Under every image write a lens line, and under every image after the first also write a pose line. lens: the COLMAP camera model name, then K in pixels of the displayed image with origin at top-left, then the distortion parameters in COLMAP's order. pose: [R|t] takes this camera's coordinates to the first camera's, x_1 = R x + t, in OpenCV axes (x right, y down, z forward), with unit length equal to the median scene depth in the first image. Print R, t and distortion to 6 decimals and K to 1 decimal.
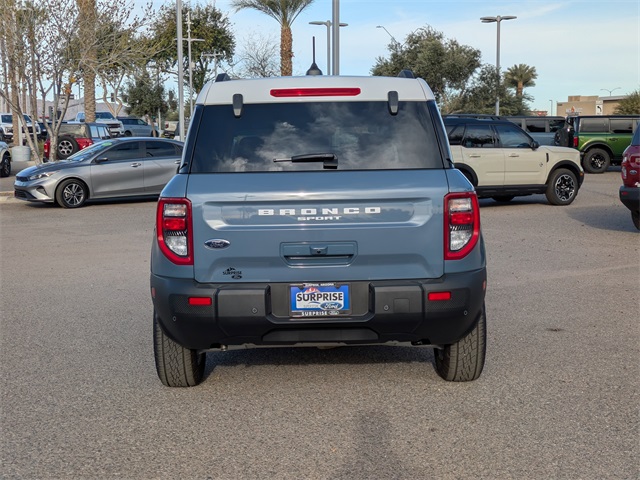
lens RADIAL K [[953.0, 0, 317.7], [0, 953.0, 242.0], [0, 0, 1]] dist [0.016507, 0.000000]
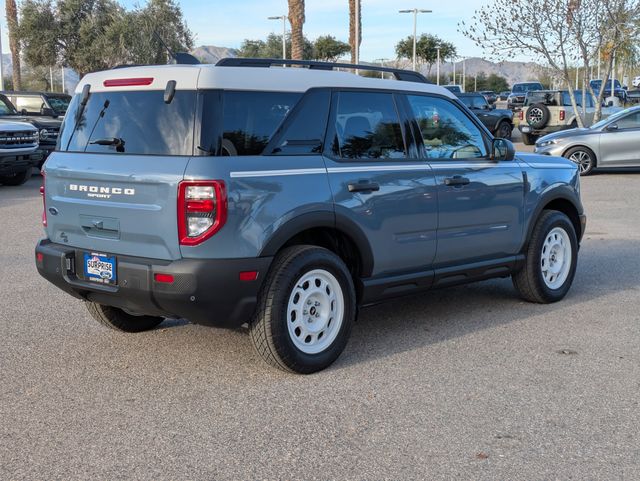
lens RADIAL K [[953.0, 0, 317.8], [0, 953.0, 236.0], [0, 0, 1]] dist [0.016507, 0.000000]
pose [[0.734428, 0.098478, -0.671504, 0.936345], [-0.075507, 0.995130, 0.063356, -0.067483], [0.674474, 0.004173, 0.738287, 0.338034]]
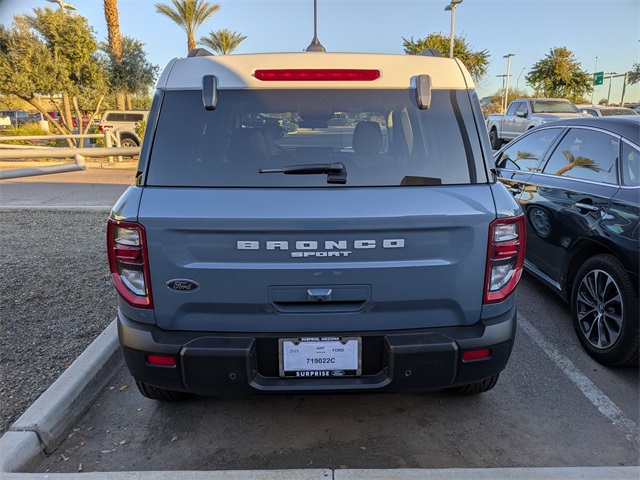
lens RADIAL K [[481.3, 0, 322.6], [0, 481.3, 240.6], [0, 0, 1]] dist [0.036007, -0.018612]
pose [[0.999634, 0.010440, 0.024938, -0.006364], [-0.014202, 0.987687, 0.155799, -0.091178], [-0.023004, -0.156097, 0.987474, 0.627035]]
